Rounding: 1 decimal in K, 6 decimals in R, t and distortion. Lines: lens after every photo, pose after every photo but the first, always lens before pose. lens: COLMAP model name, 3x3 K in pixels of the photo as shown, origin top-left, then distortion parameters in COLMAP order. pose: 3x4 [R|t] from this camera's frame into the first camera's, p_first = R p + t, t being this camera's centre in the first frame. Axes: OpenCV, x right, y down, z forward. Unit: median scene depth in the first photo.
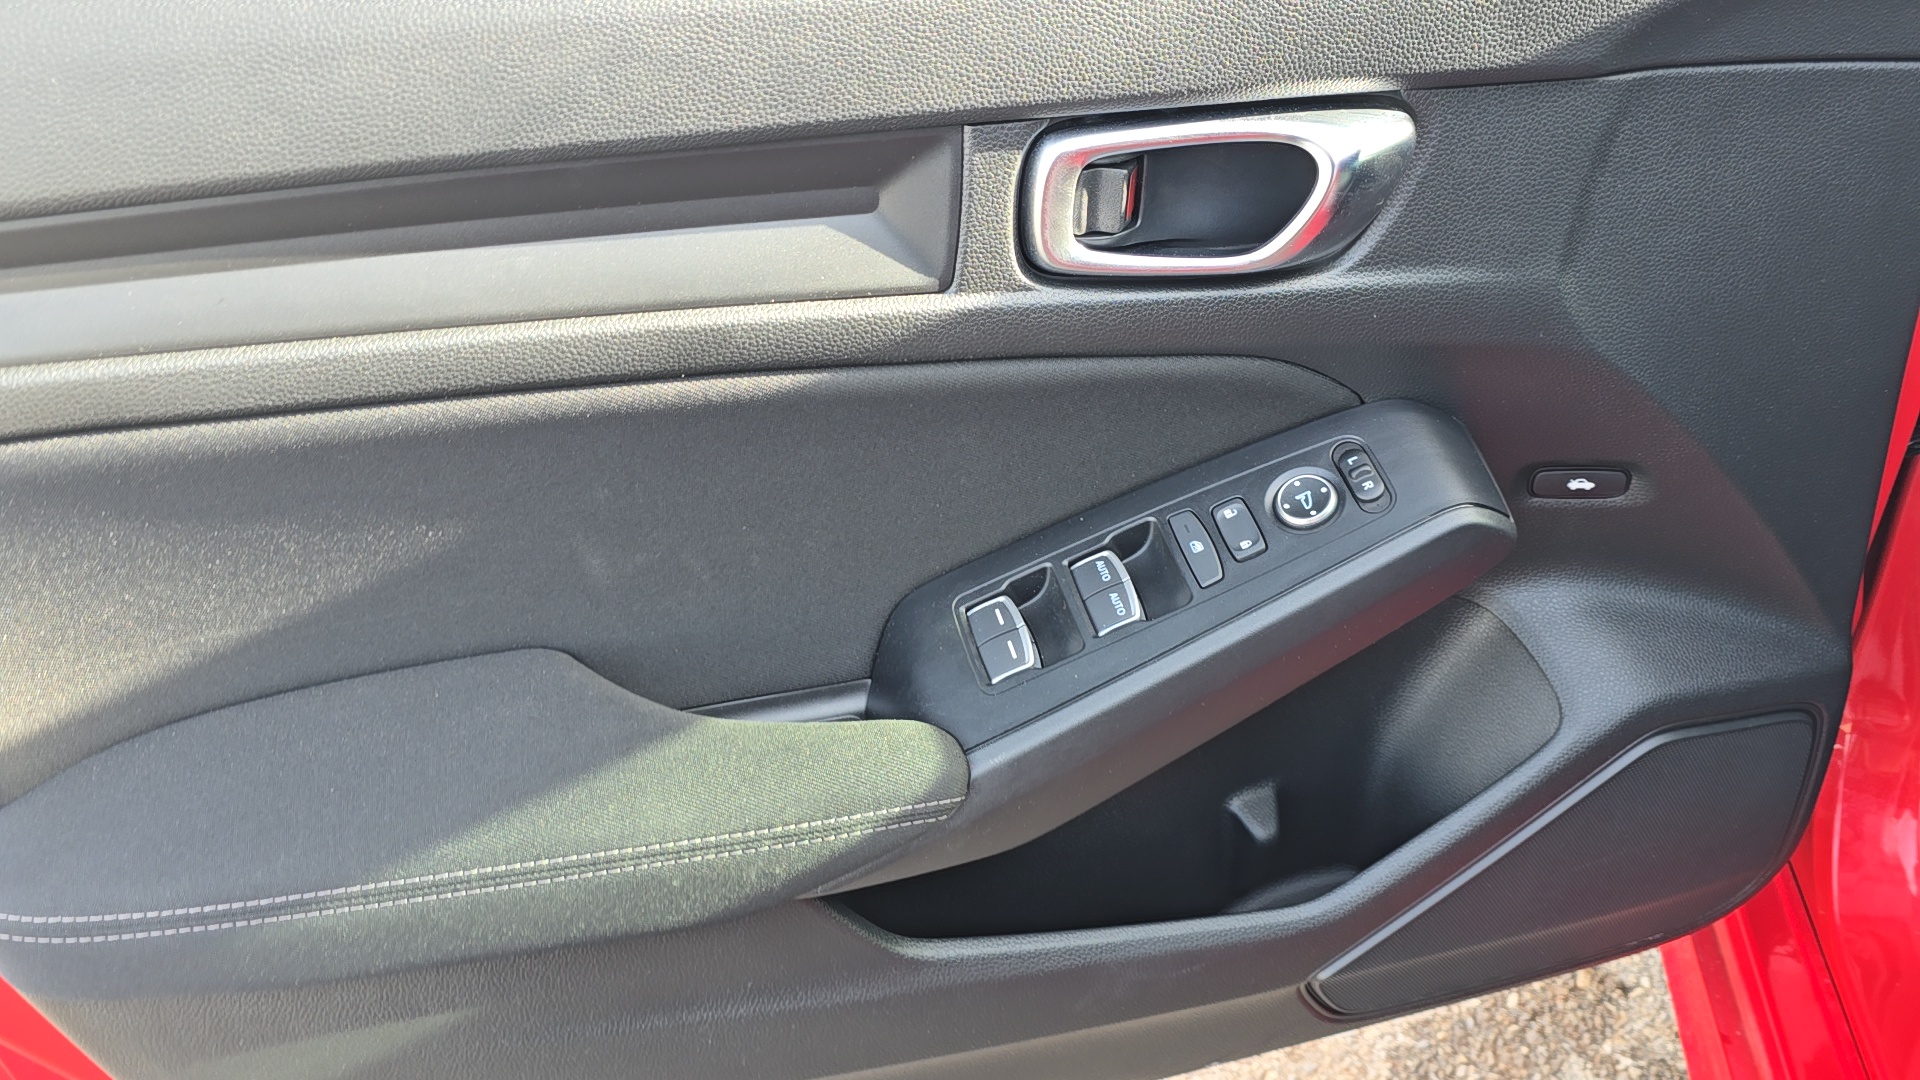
lens RADIAL K [[1596.9, 0, 970.2], [0, 1596.9, 559.4], [0, 0, 1]] dist [-0.027451, 0.006200]
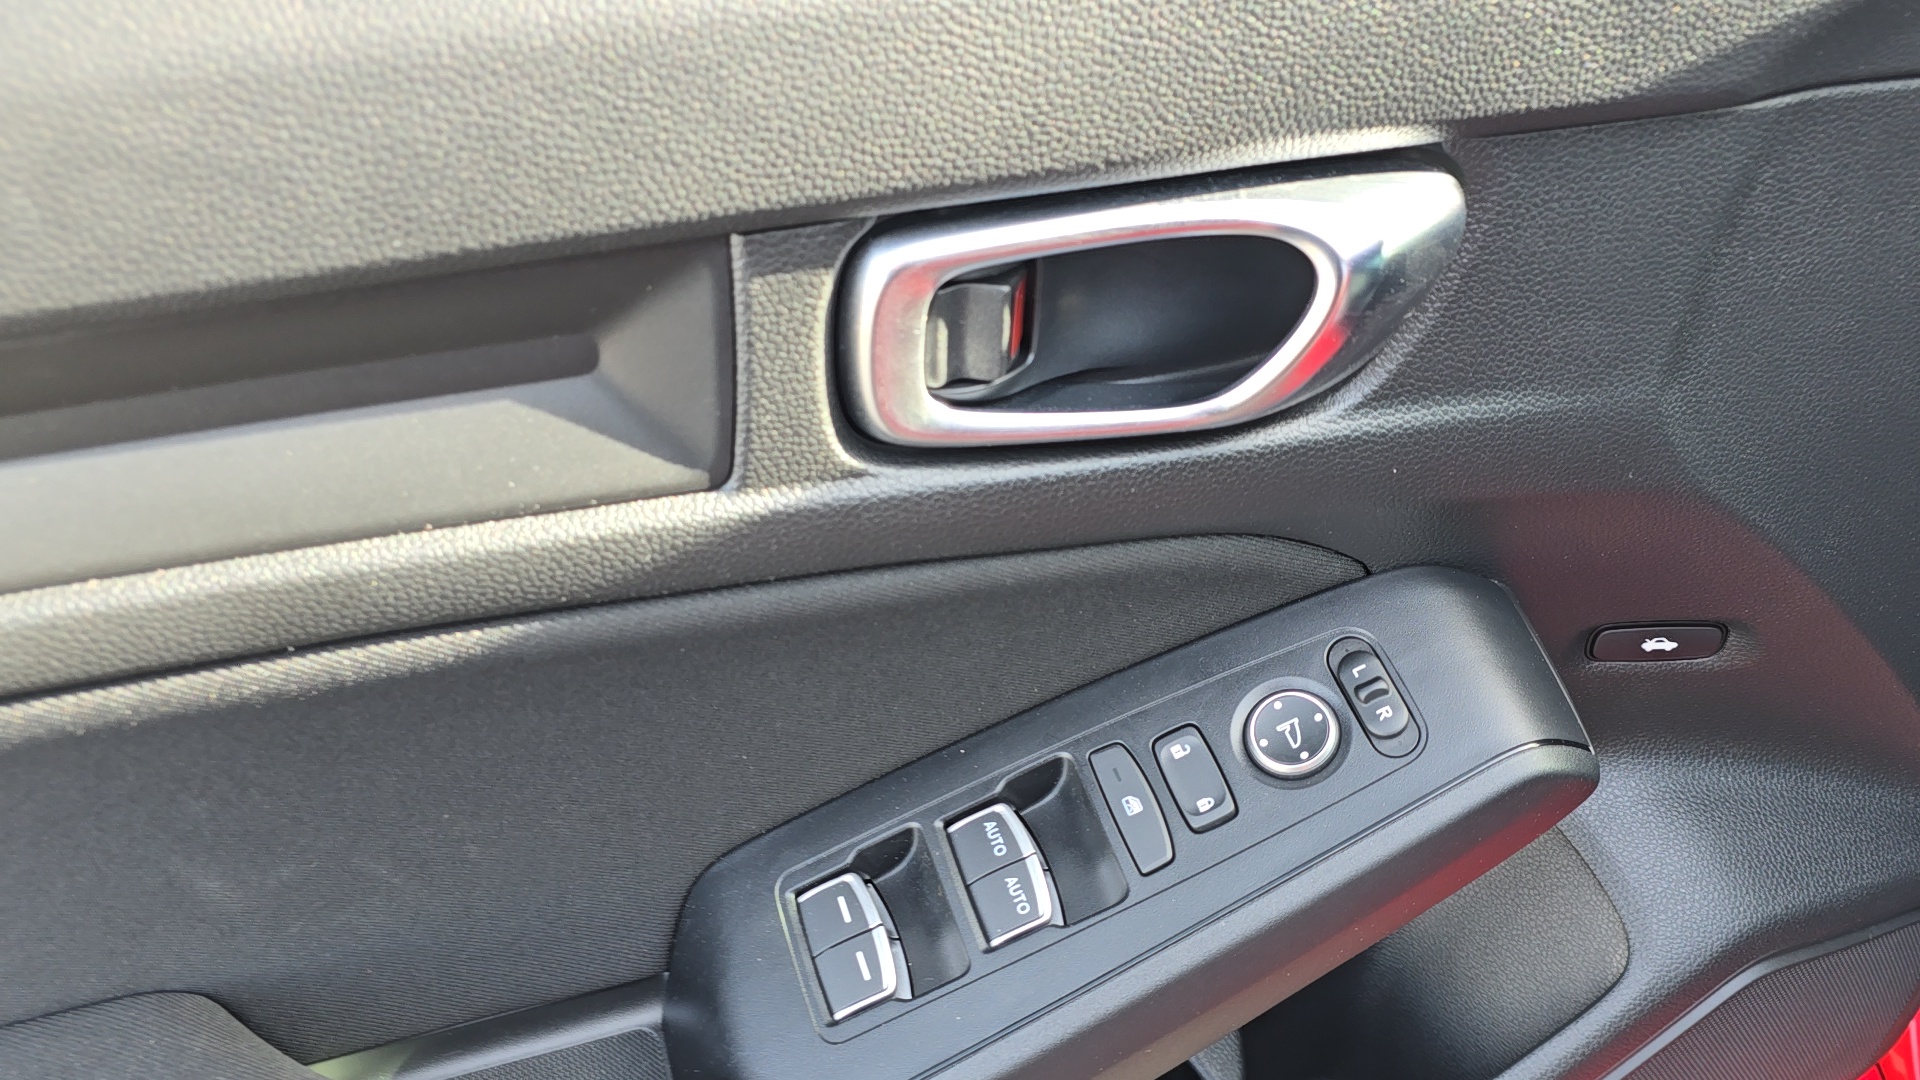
lens RADIAL K [[1596.9, 0, 953.6], [0, 1596.9, 521.9], [0, 0, 1]] dist [-0.027451, 0.006200]
pose [[0.998436, -0.033989, 0.044394, 0.046113], [0.032349, 0.998786, 0.037159, -0.174972], [-0.045603, -0.035665, 0.998323, 0.379861]]
